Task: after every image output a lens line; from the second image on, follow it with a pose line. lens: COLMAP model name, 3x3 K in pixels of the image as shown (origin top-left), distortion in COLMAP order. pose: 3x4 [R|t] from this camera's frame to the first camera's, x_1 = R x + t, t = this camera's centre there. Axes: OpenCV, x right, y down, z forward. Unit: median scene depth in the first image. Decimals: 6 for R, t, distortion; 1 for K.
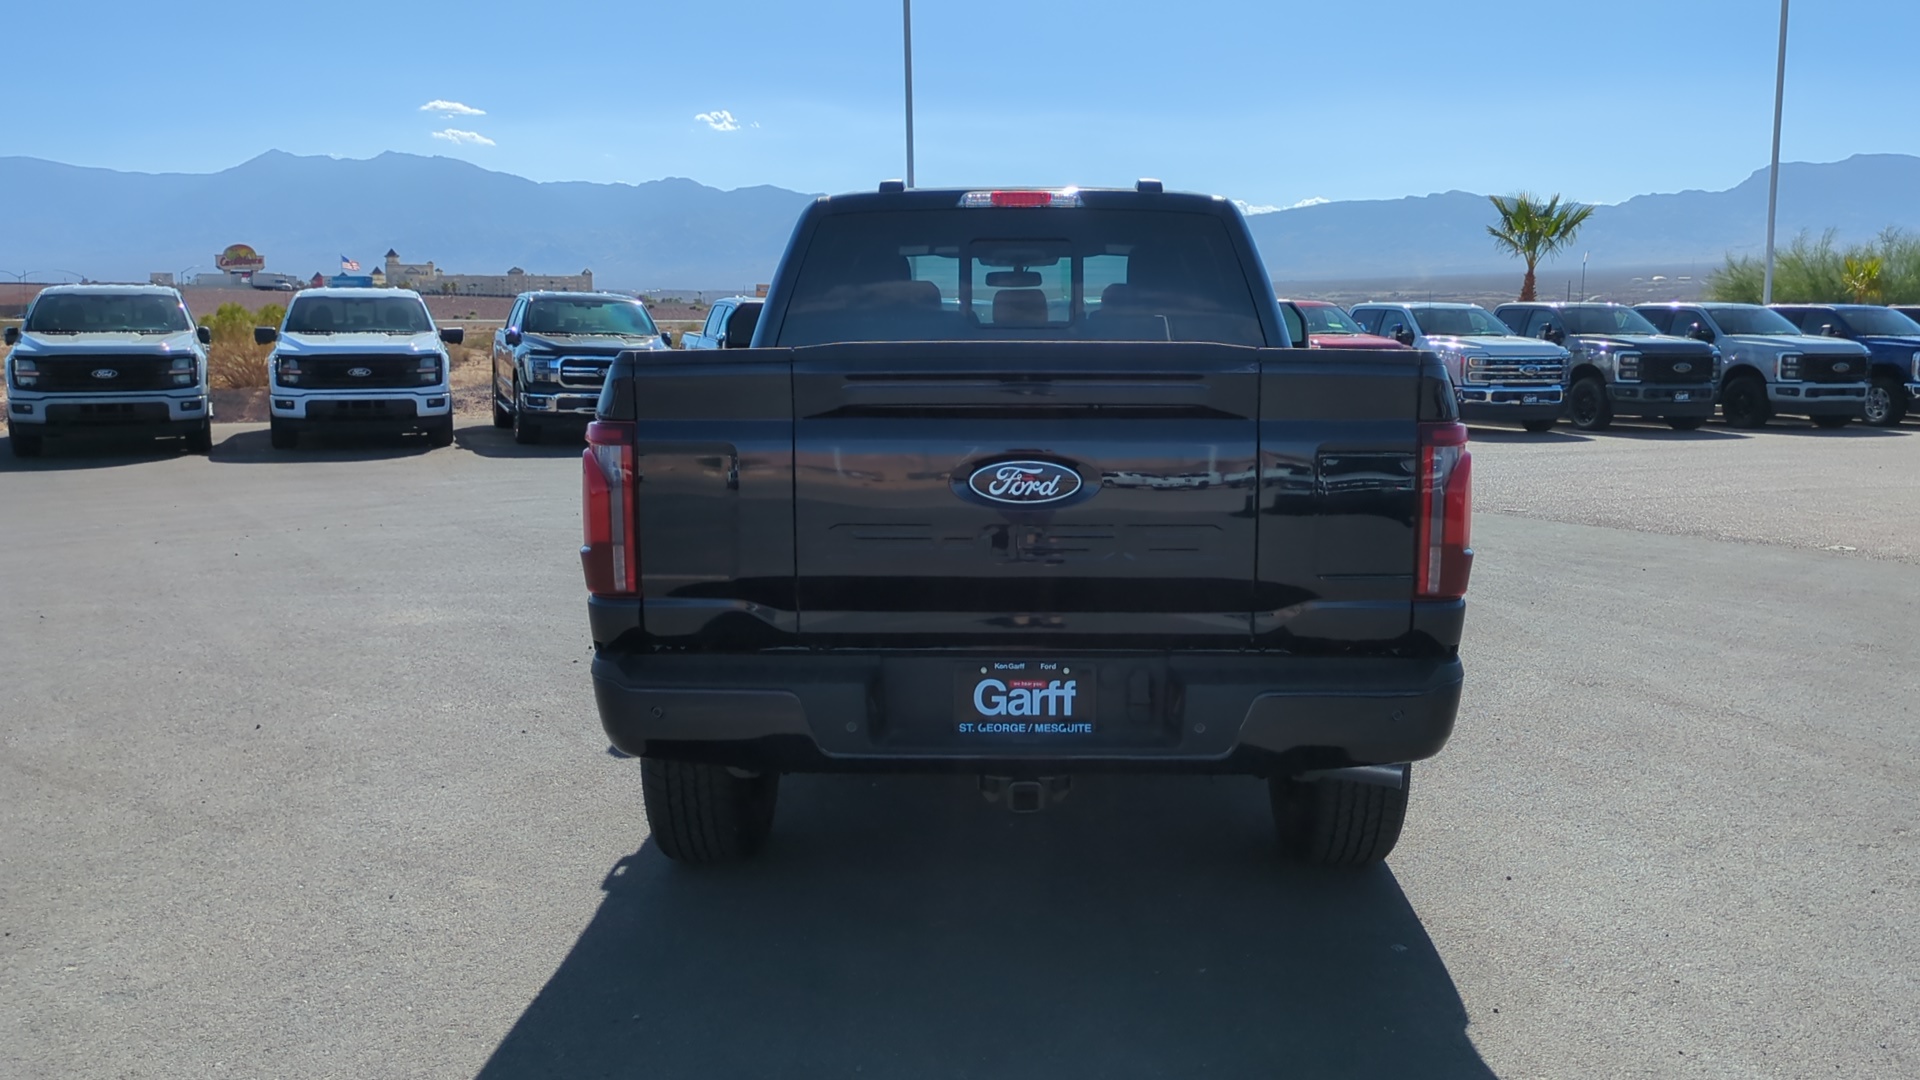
lens RADIAL K [[1647.6, 0, 961.6], [0, 1647.6, 524.6], [0, 0, 1]] dist [0.022327, -0.003518]
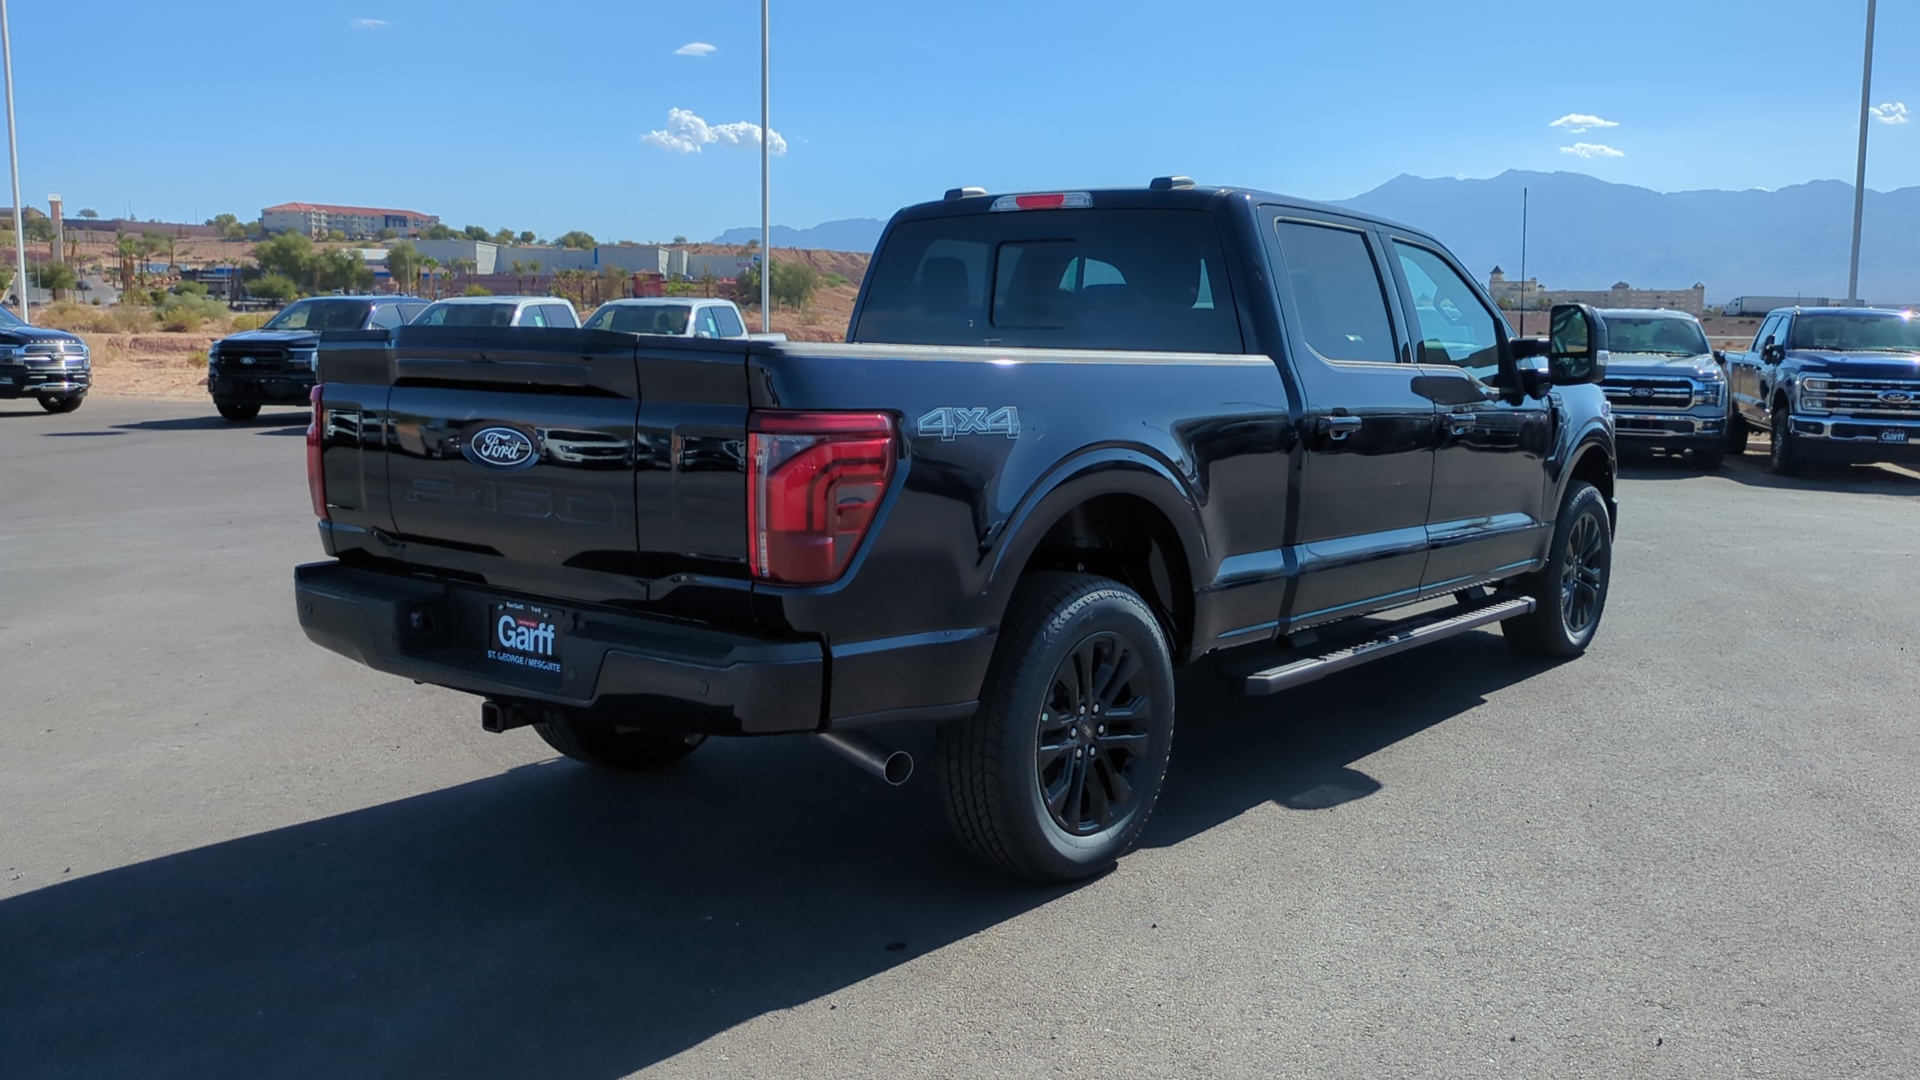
lens RADIAL K [[1653.1, 0, 973.0], [0, 1653.1, 541.2], [0, 0, 1]] dist [0.035925, -0.066488]
pose [[0.803321, 0.087825, -0.589035, 0.969318], [-0.088294, 0.995700, 0.028044, -0.020675], [0.588965, 0.029480, 0.807621, 0.244136]]
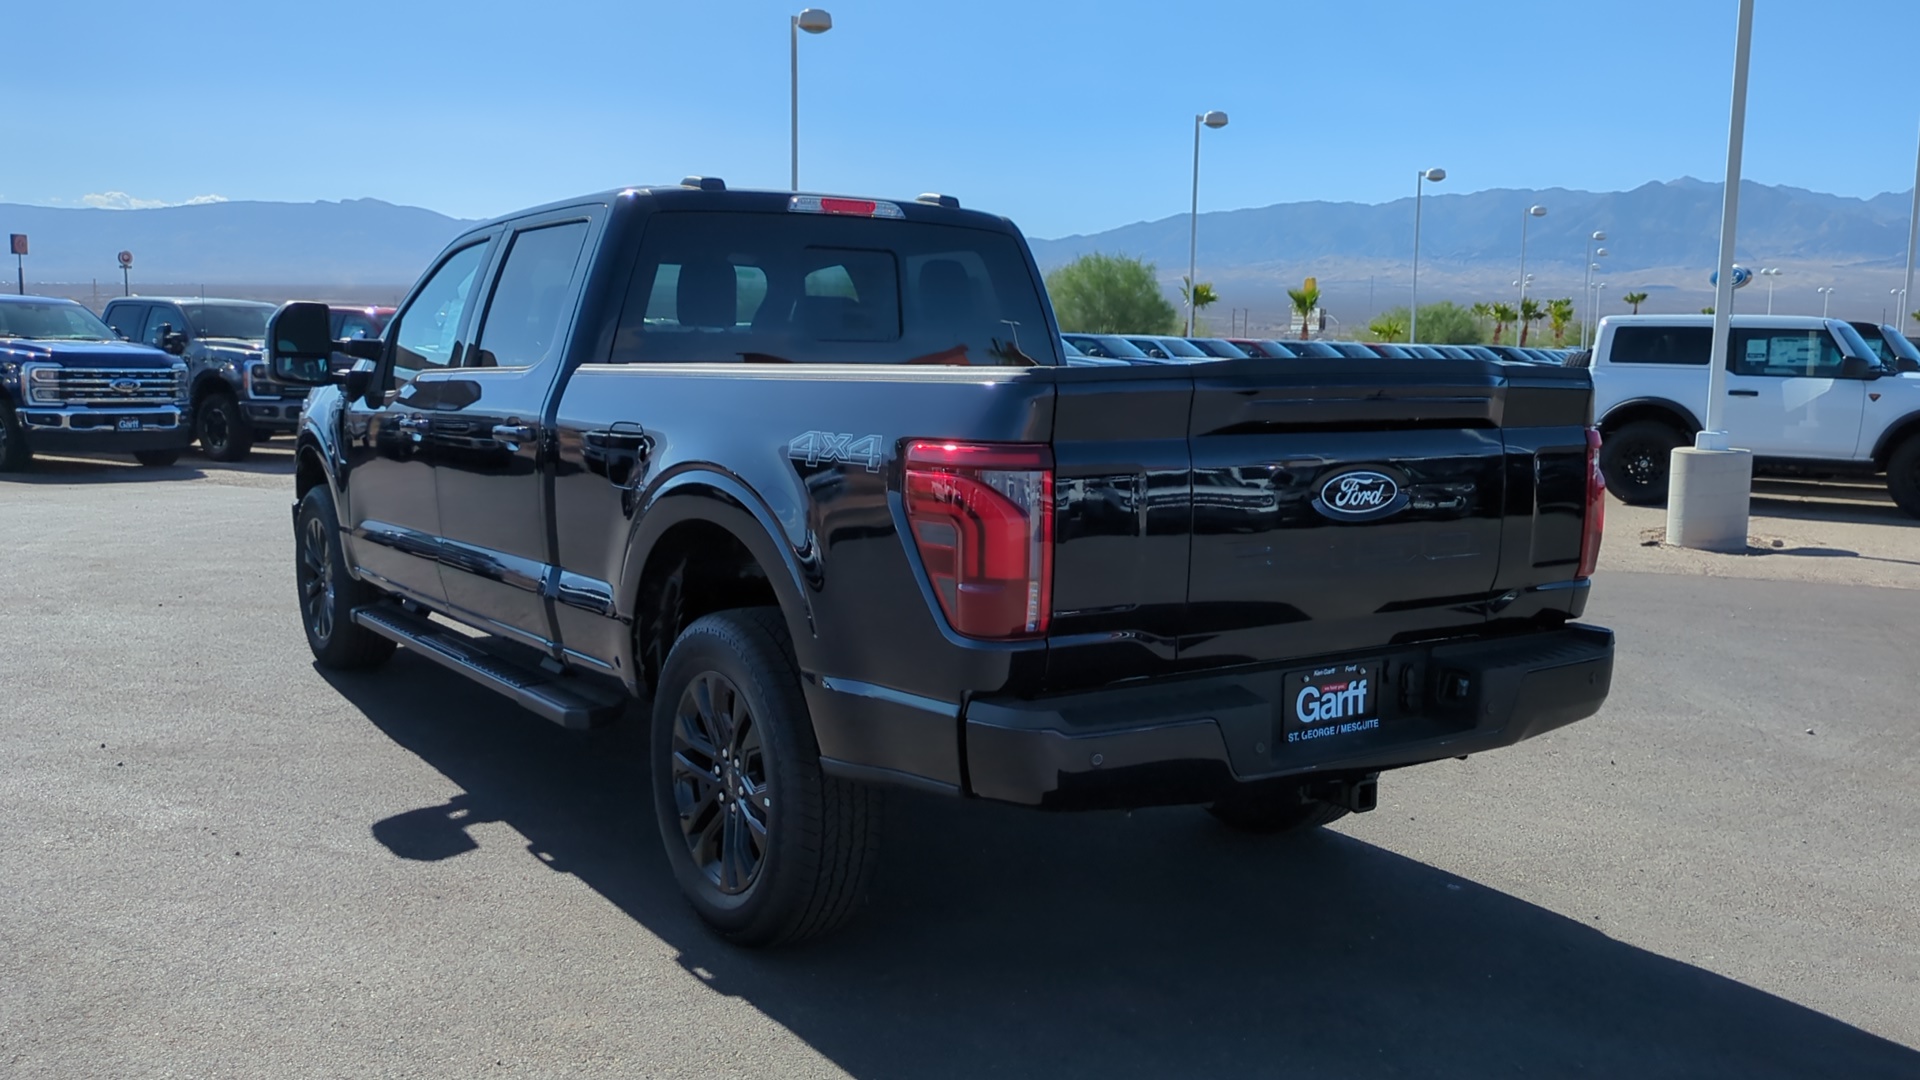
lens RADIAL K [[1653.1, 0, 973.0], [0, 1653.1, 541.2], [0, 0, 1]] dist [0.035925, -0.066488]
pose [[0.816453, -0.057069, 0.574585, -0.738186], [0.057000, 0.998209, 0.018150, -0.027066], [-0.574592, 0.017933, 0.818243, 0.276258]]
